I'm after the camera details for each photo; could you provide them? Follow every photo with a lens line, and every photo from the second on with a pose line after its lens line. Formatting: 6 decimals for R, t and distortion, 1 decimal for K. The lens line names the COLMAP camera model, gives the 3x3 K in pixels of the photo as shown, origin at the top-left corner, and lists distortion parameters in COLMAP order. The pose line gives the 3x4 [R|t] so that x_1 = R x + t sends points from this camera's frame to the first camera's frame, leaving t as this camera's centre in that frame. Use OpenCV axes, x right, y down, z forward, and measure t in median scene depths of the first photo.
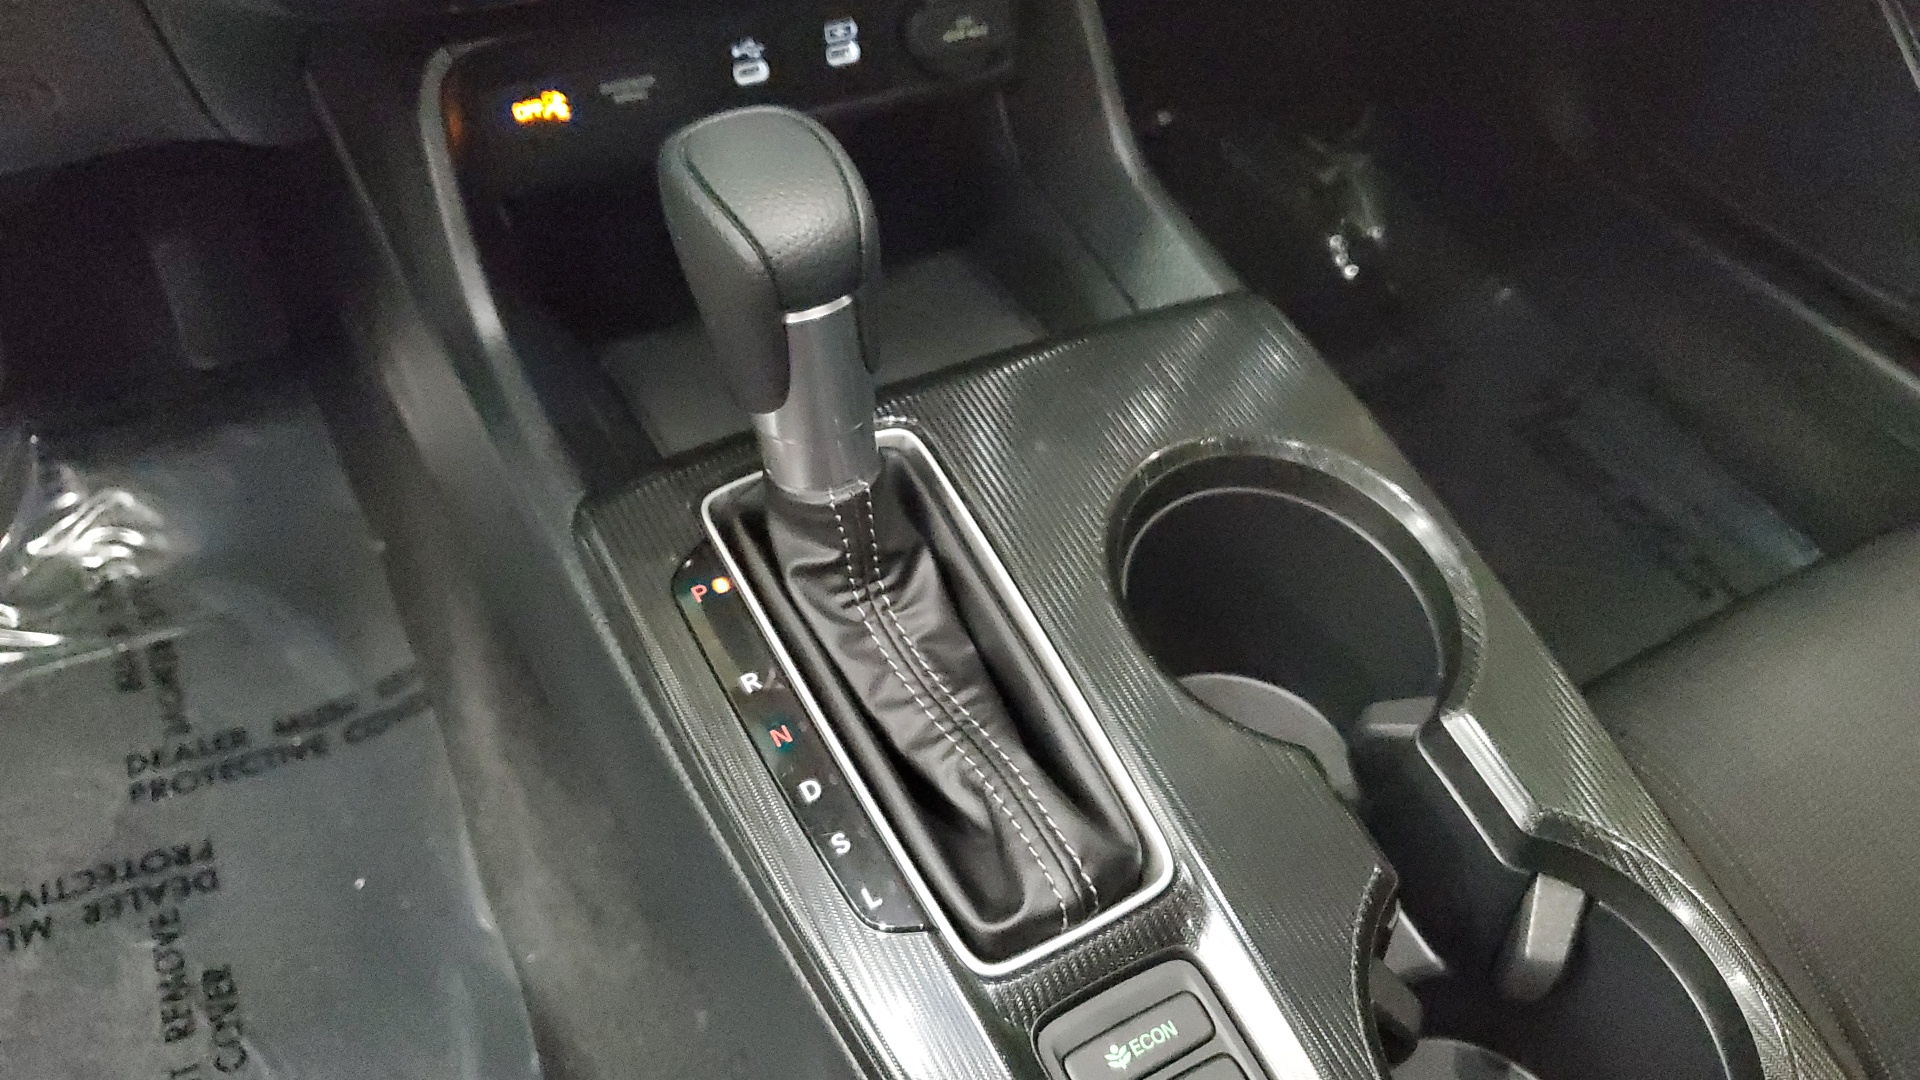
lens RADIAL K [[1498.1, 0, 963.3], [0, 1498.1, 546.0], [0, 0, 1]] dist [0.083763, -0.172660]
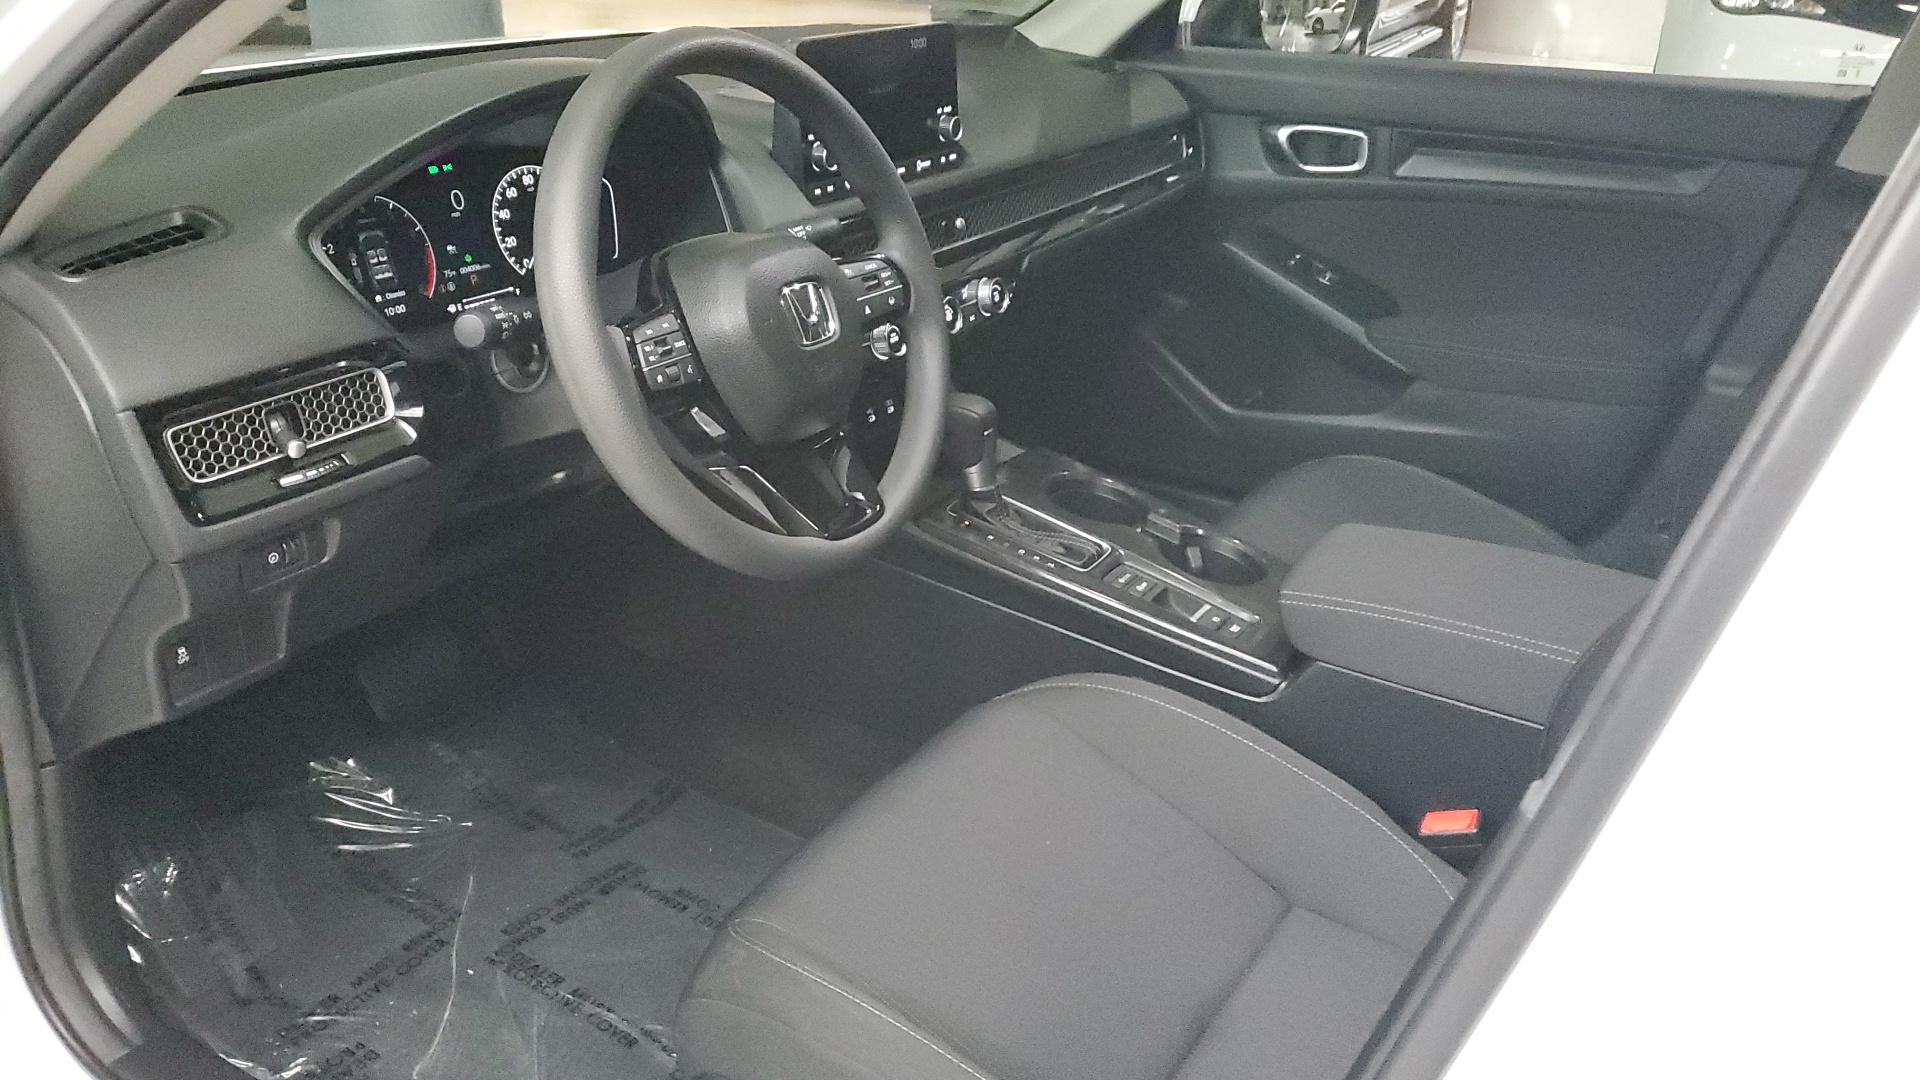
lens RADIAL K [[1435.5, 0, 954.3], [0, 1435.5, 538.4], [0, 0, 1]] dist [-0.002439, -0.162736]
pose [[0.881629, -0.232849, 0.410501, -1.237224], [0.360225, 0.893970, -0.266564, 0.741015], [-0.304906, 0.382883, 0.872028, -1.489434]]
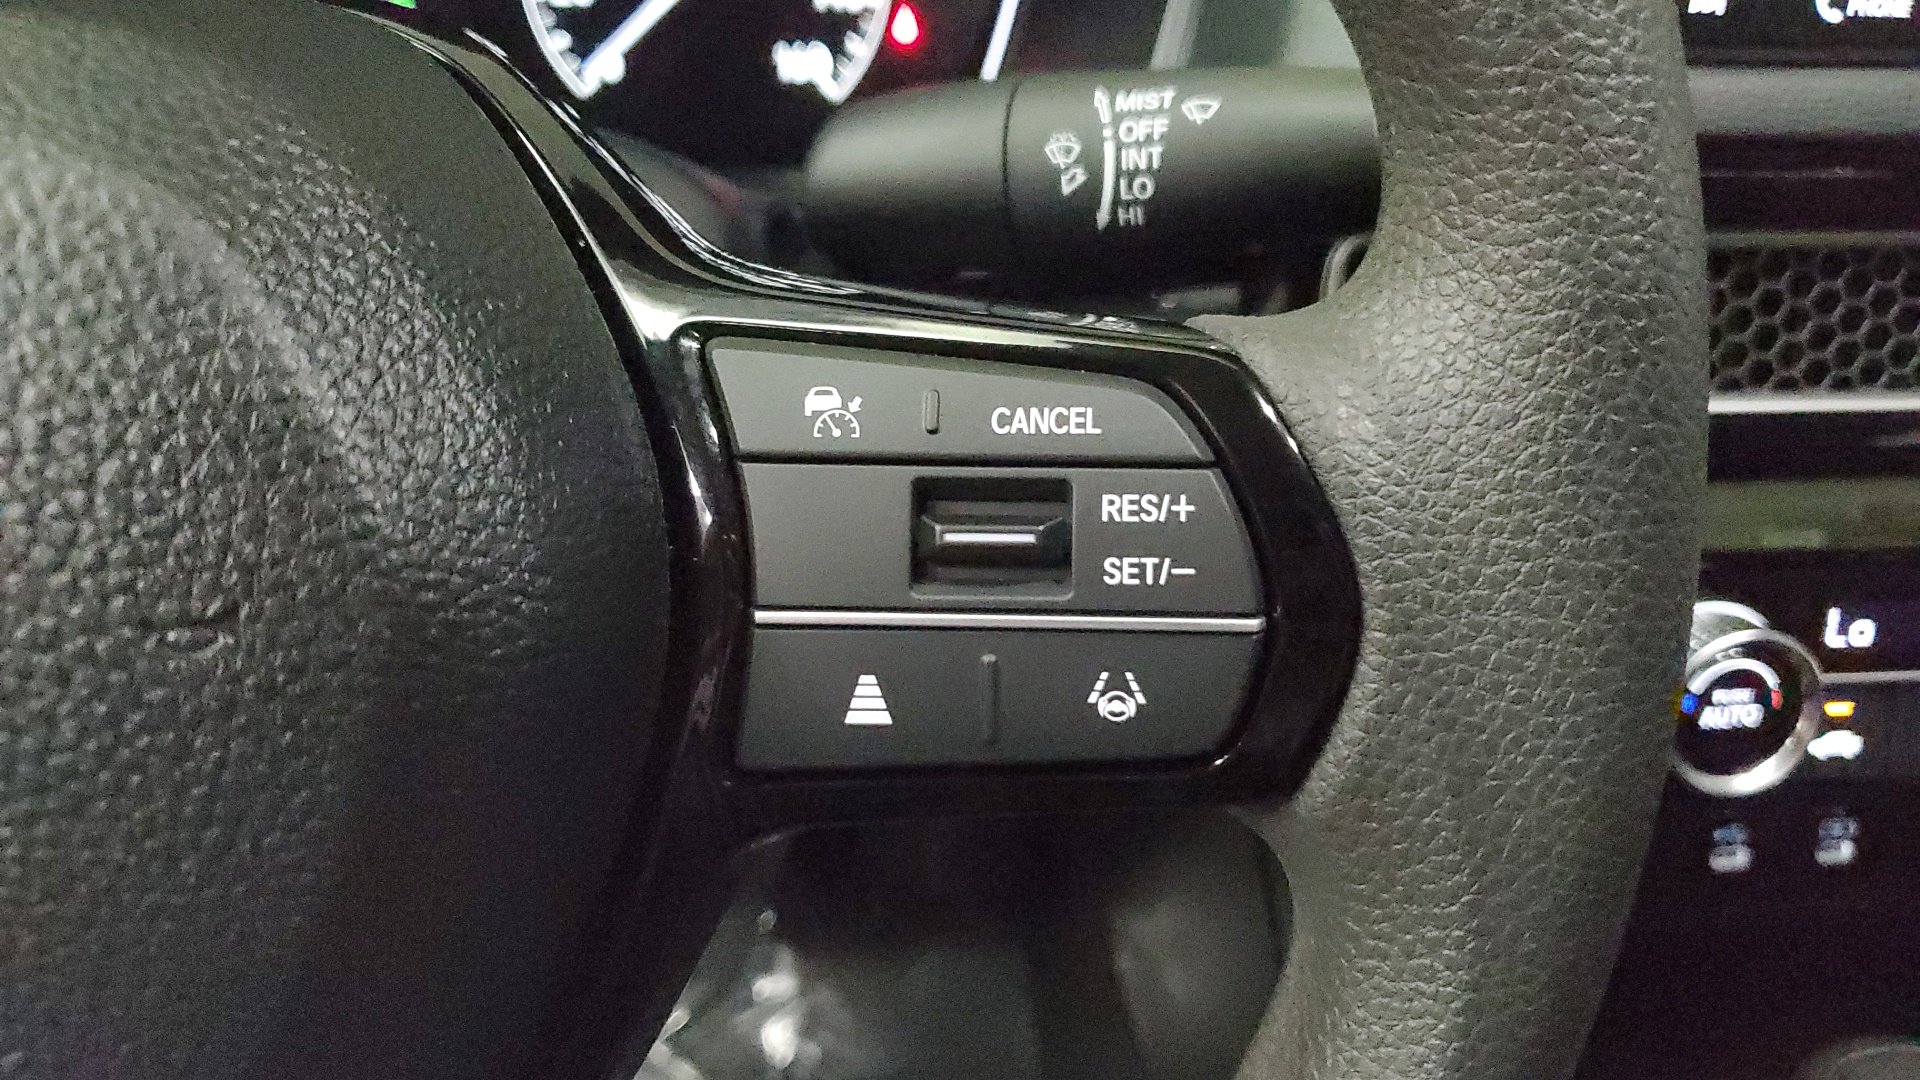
lens RADIAL K [[1543.1, 0, 981.0], [0, 1543.1, 541.8], [0, 0, 1]] dist [0.001993, 0.000007]
pose [[0.922979, 0.159379, -0.350297, -0.259555], [-0.259229, 0.930219, -0.259795, -0.137149], [0.284447, 0.330593, 0.899888, -0.005968]]
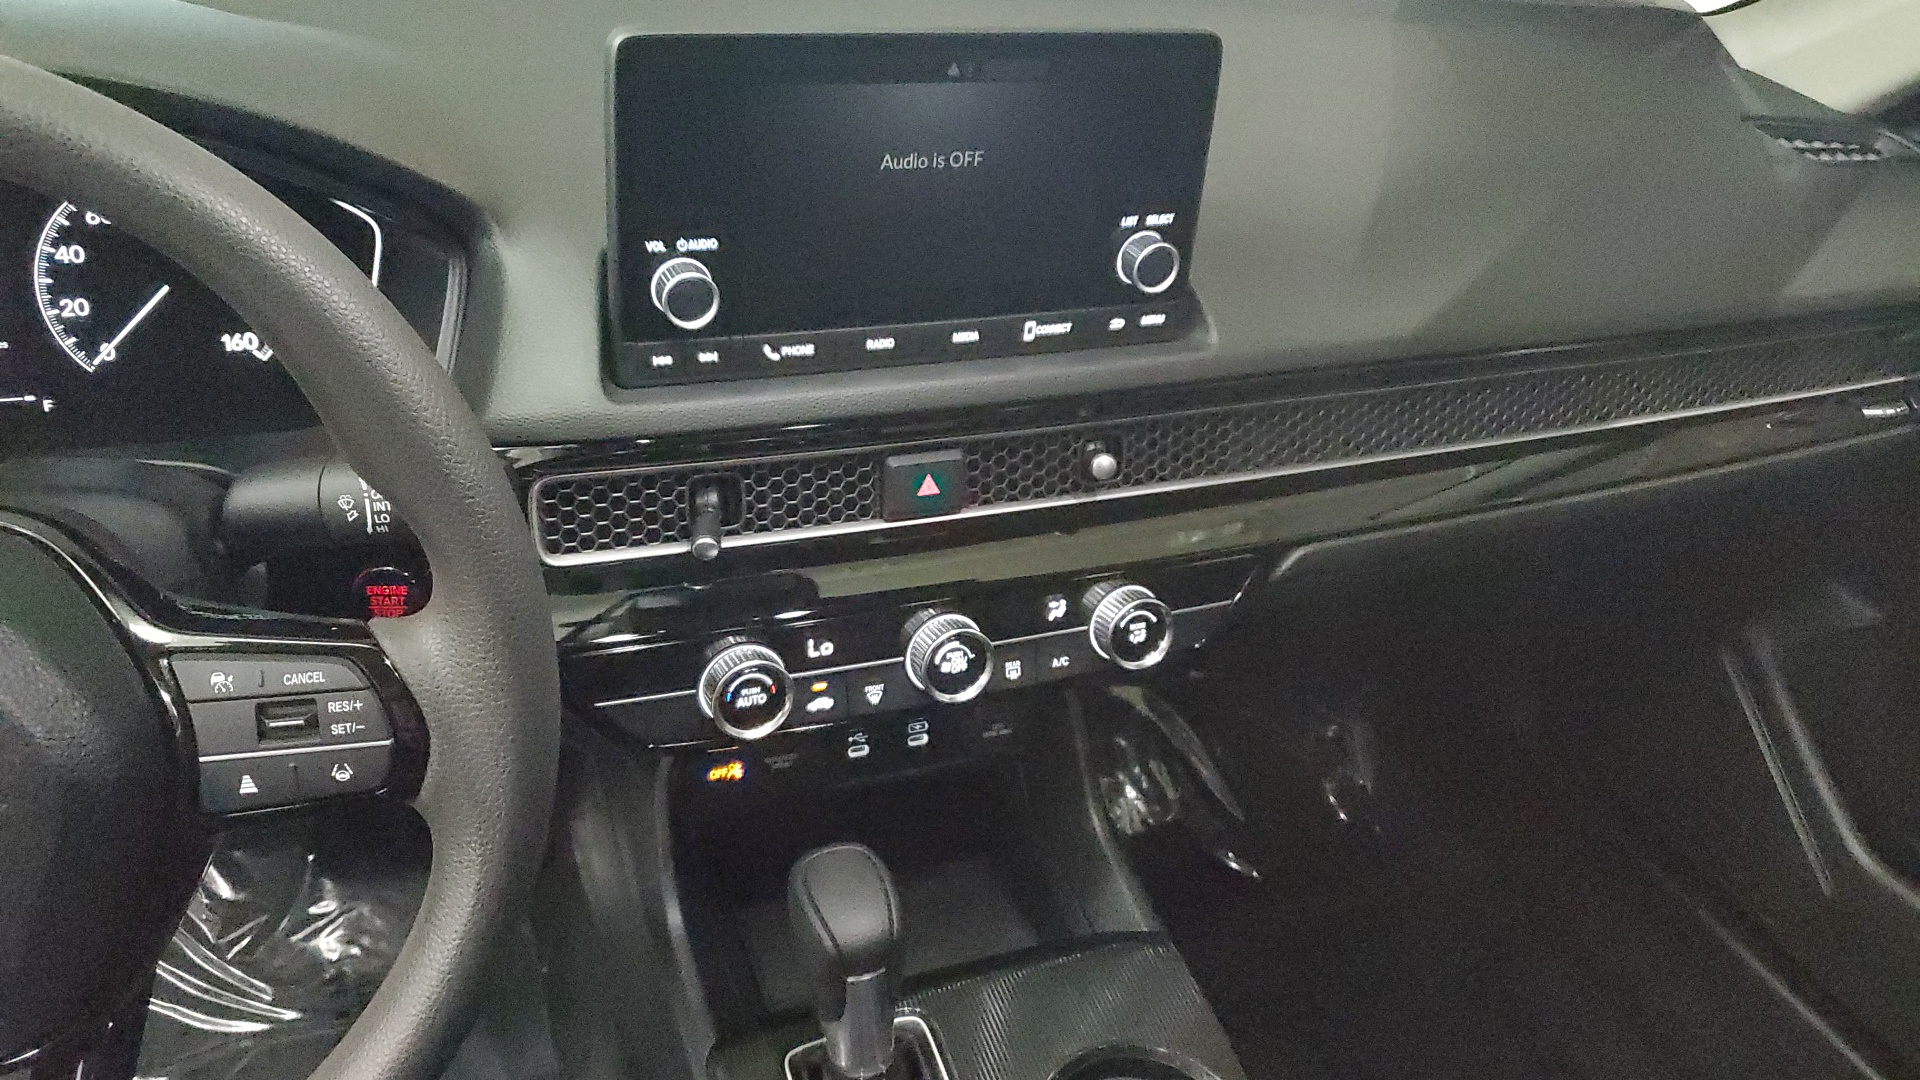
lens RADIAL K [[1479.2, 0, 987.4], [0, 1479.2, 571.9], [0, 0, 1]] dist [-0.019394, -0.006573]
pose [[0.992625, 0.098880, -0.070130, 0.085202], [-0.112480, 0.966992, -0.228636, -0.156537], [0.045208, 0.234838, 0.970983, -0.550267]]
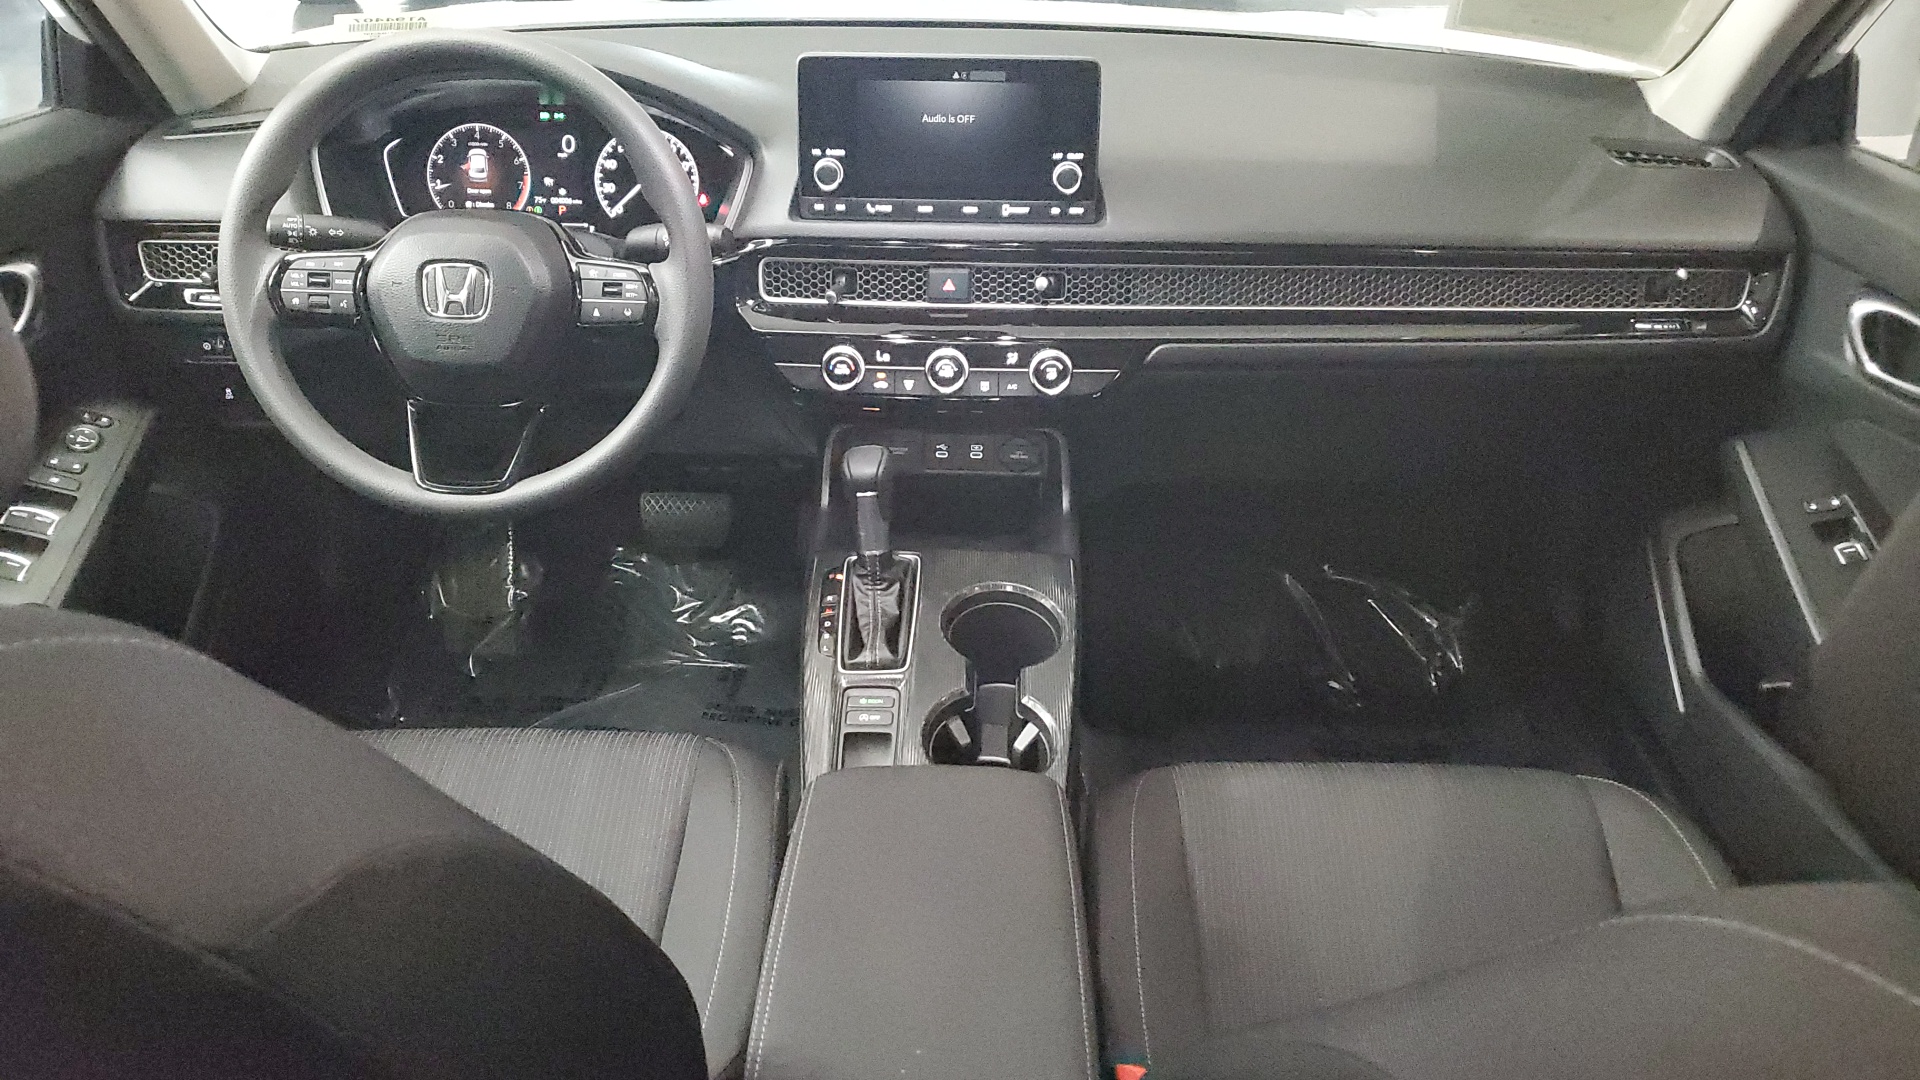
lens RADIAL K [[1446.5, 0, 1002.9], [0, 1446.5, 573.6], [0, 0, 1]] dist [-0.025790, -0.004741]
pose [[0.870609, 0.200098, -0.449446, 1.278760], [-0.329834, 0.915229, -0.231443, 0.510252], [0.365034, 0.349738, 0.862805, -1.298993]]
